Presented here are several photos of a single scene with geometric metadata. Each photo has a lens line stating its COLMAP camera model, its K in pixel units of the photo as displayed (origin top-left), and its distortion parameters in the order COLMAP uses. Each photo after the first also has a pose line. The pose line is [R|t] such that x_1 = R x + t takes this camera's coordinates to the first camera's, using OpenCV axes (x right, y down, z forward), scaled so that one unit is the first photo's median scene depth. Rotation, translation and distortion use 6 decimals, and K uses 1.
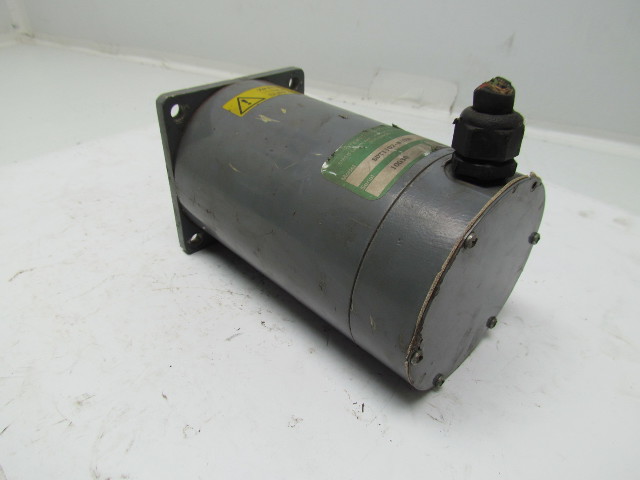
lens RADIAL K [[460.7, 0, 319.6], [0, 460.7, 236.5], [0, 0, 1]] dist [-0.004111, -0.034576]
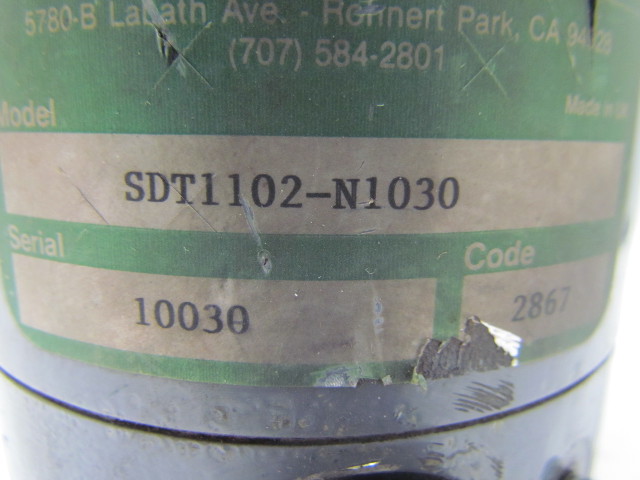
lens RADIAL K [[460.7, 0, 319.6], [0, 460.7, 236.5], [0, 0, 1]] dist [-0.004111, -0.034576]
pose [[0.705540, 0.678282, 0.205300, 0.141498], [-0.488766, 0.255971, 0.834018, -0.335118], [0.513148, -0.688776, 0.512119, 0.897565]]
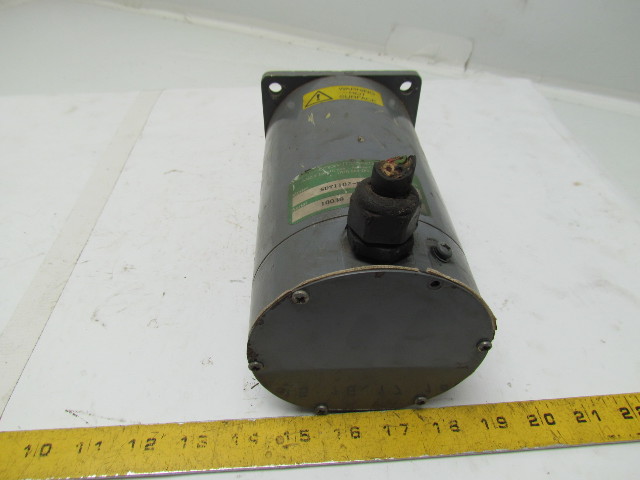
lens RADIAL K [[460.7, 0, 319.6], [0, 460.7, 236.5], [0, 0, 1]] dist [-0.004111, -0.034576]
pose [[0.744444, 0.425878, -0.514228, 0.671195], [-0.369187, 0.904276, 0.214443, -0.281966], [0.556331, 0.030206, 0.830412, 0.128939]]
